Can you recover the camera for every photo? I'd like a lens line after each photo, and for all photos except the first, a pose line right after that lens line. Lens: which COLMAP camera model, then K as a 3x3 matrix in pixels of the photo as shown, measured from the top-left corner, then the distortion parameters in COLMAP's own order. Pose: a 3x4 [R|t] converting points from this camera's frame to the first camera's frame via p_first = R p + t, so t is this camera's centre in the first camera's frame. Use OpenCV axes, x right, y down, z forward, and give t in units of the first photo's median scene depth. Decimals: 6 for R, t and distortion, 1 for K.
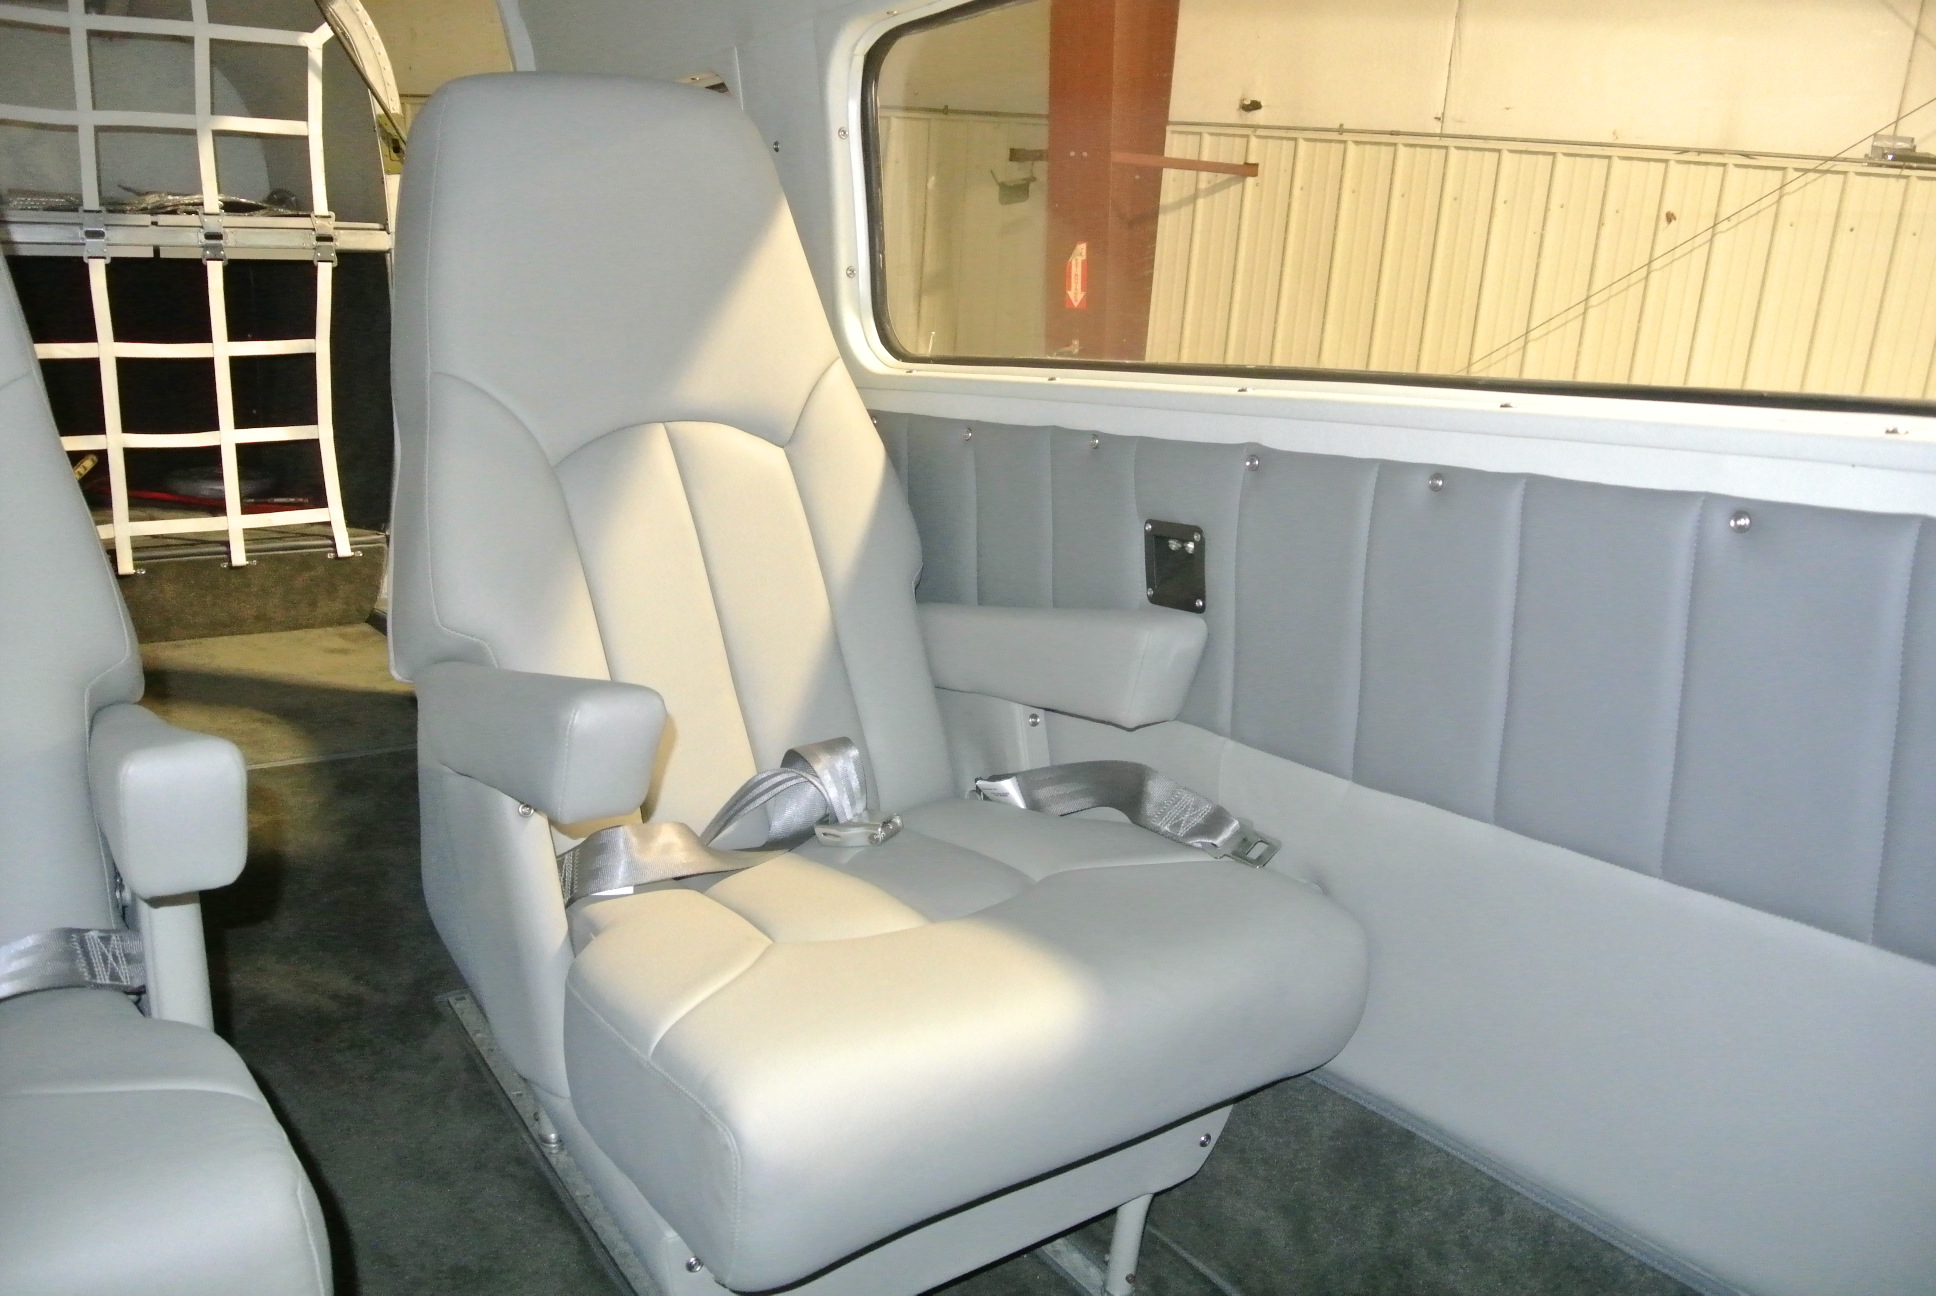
lens RADIAL K [[1535.1, 0, 968.0], [0, 1535.1, 648.0], [0, 0, 1]] dist [-0.050333, 0.000383]
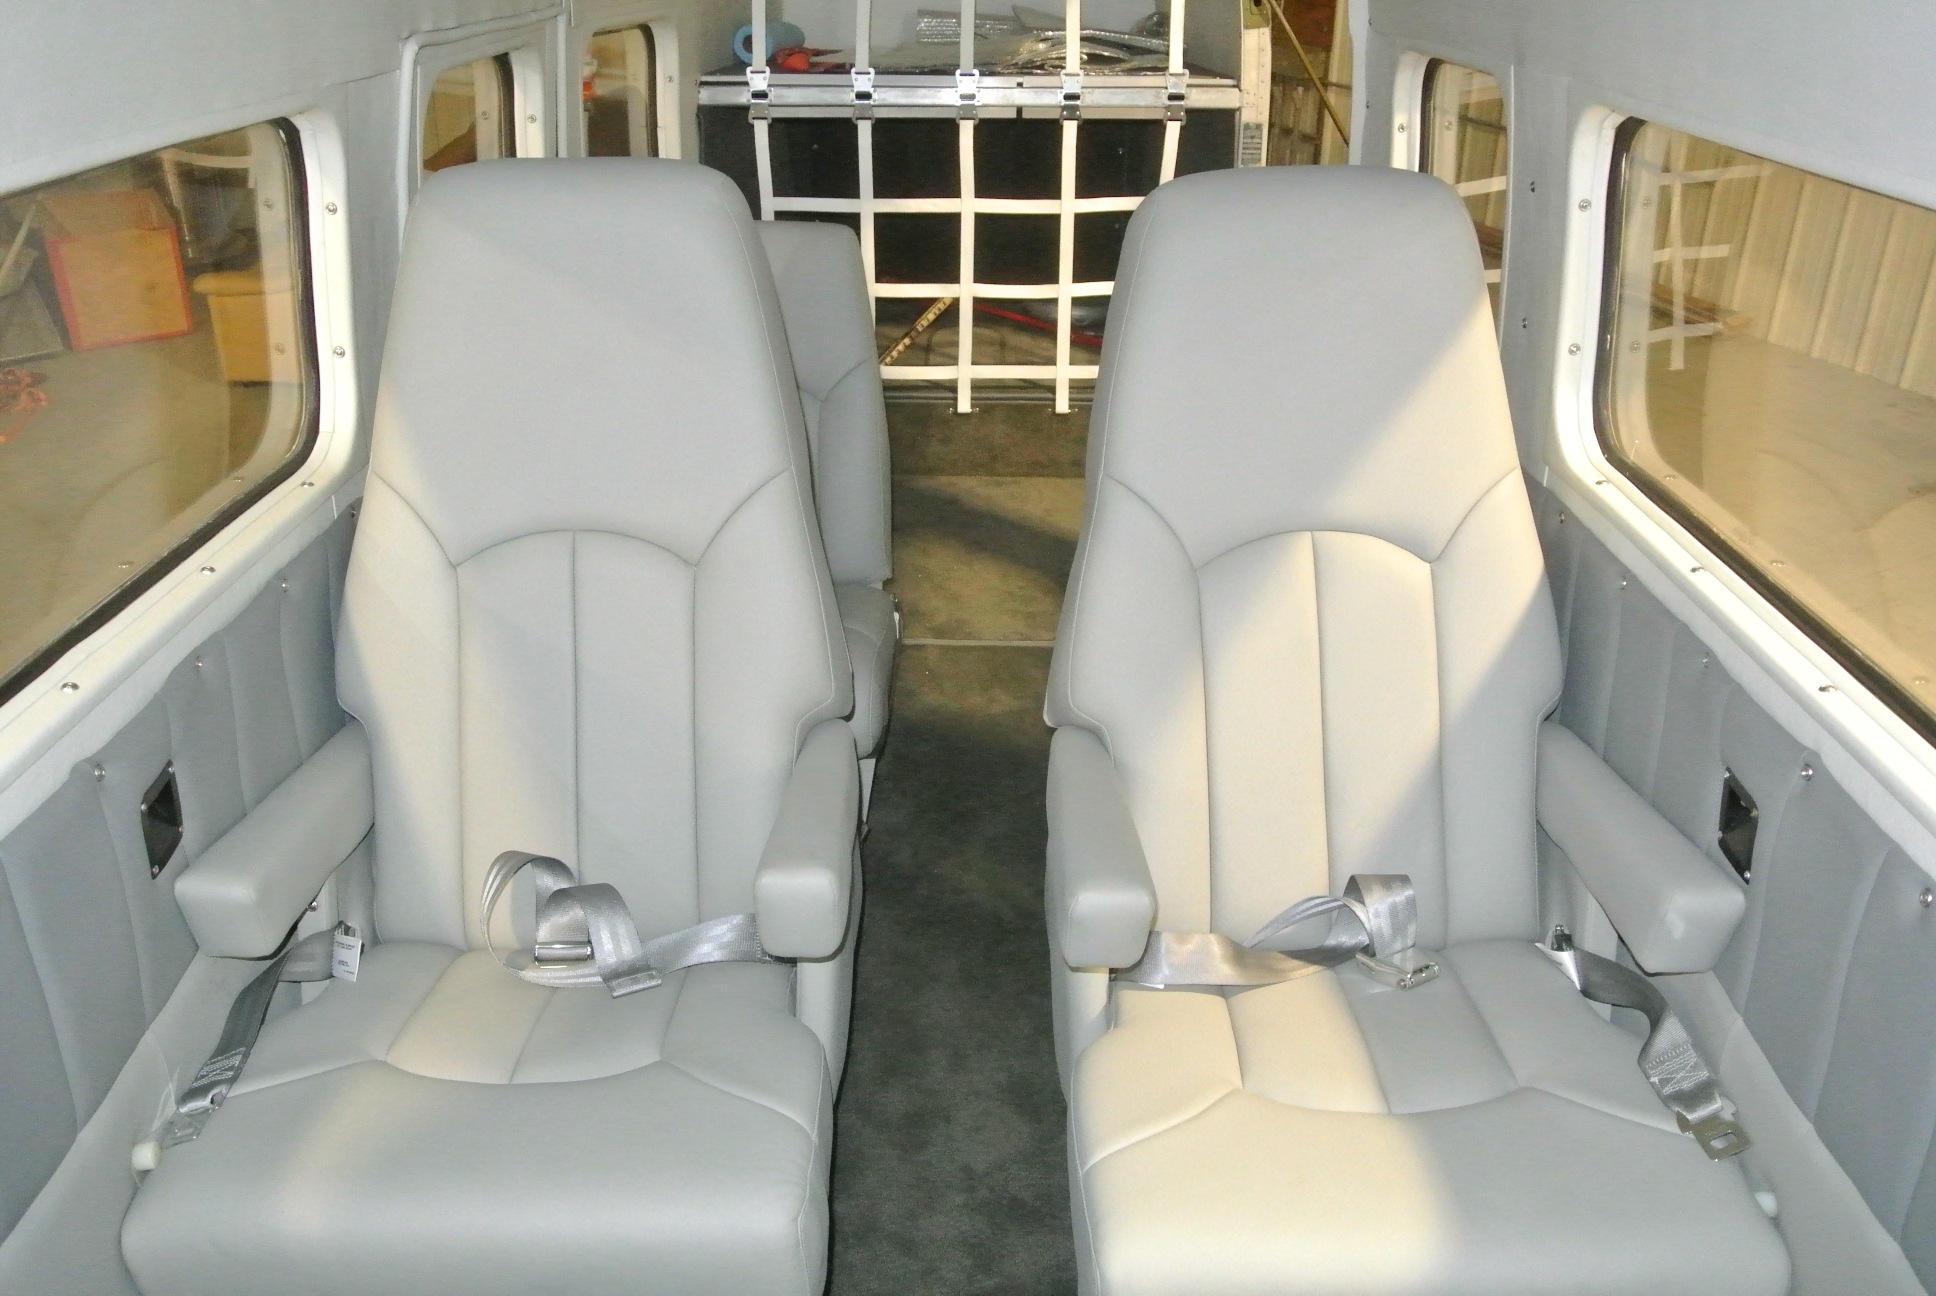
lens RADIAL K [[1773.2, 0, 960.5], [0, 1773.2, 668.8], [0, 0, 1]] dist [-0.057111, 0.003859]
pose [[0.829429, 0.224762, -0.511400, 0.135815], [-0.112277, 0.963877, 0.241528, -0.180815], [0.547212, -0.142912, 0.824703, -0.080185]]
